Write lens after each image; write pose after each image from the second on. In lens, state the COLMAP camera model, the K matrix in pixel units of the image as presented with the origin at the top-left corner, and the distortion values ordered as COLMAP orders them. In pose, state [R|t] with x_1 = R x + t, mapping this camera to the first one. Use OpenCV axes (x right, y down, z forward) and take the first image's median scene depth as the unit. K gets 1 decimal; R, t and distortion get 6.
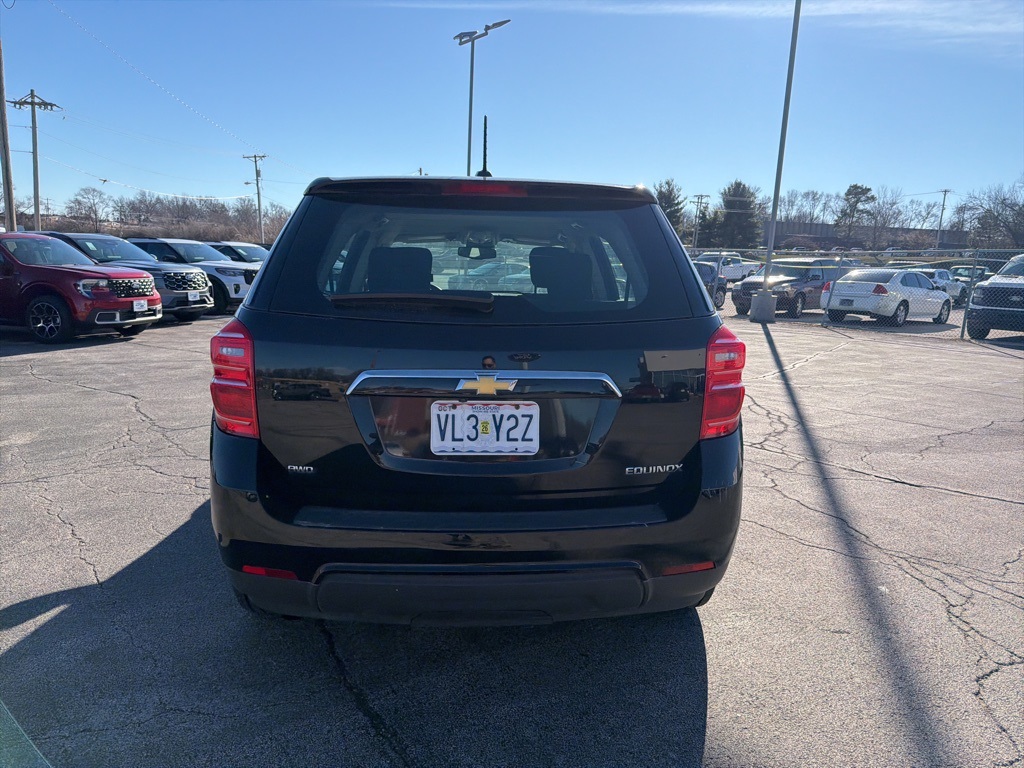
lens RADIAL K [[716.8, 0, 520.9], [0, 716.8, 382.1], [0, 0, 1]] dist [0.033525, -0.043684]
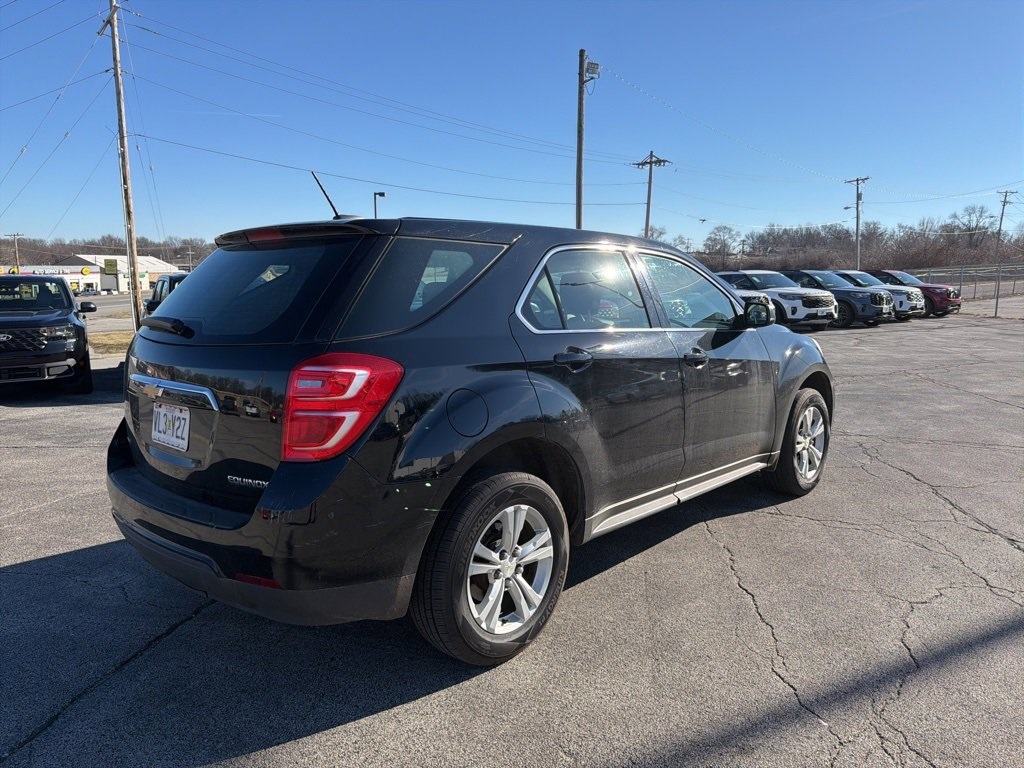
lens RADIAL K [[716.8, 0, 536.2], [0, 716.8, 378.1], [0, 0, 1]] dist [0.033525, -0.043684]
pose [[0.703112, 0.062207, -0.708353, 1.261497], [-0.090488, 0.995895, -0.002360, -0.072182], [0.705298, 0.065757, 0.705854, 0.527862]]
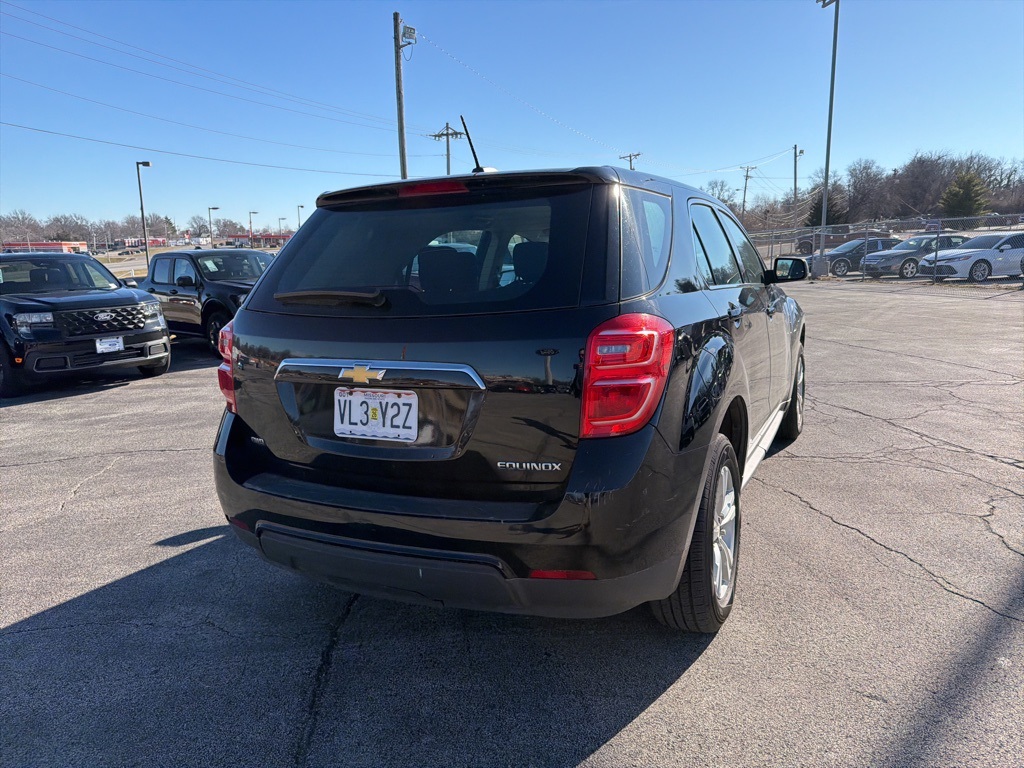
lens RADIAL K [[716.8, 0, 525.2], [0, 716.8, 375.8], [0, 0, 1]] dist [0.033525, -0.043684]
pose [[0.876440, 0.024432, -0.480891, 0.638192], [-0.021169, 0.999701, 0.012211, -0.010732], [0.481046, -0.000522, 0.876695, 0.159659]]
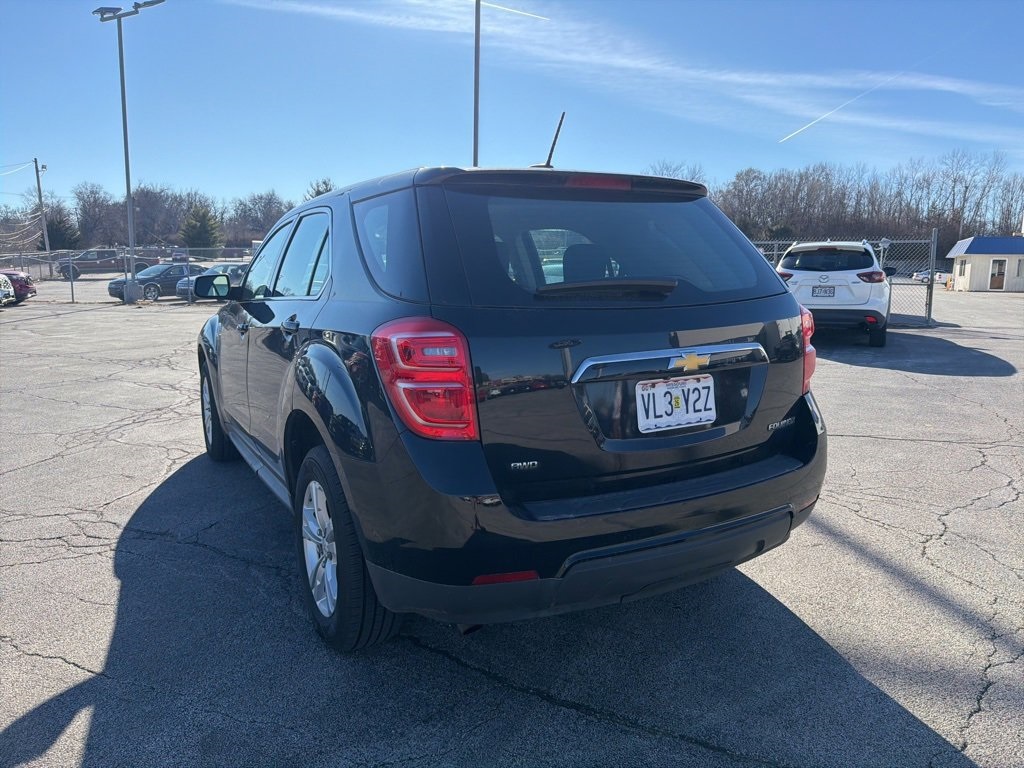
lens RADIAL K [[716.8, 0, 511.4], [0, 716.8, 373.0], [0, 0, 1]] dist [0.033525, -0.043684]
pose [[0.903784, -0.090828, 0.418240, -0.694601], [0.095777, 0.995360, 0.009193, -0.013530], [-0.417134, 0.031749, 0.908290, 0.117894]]
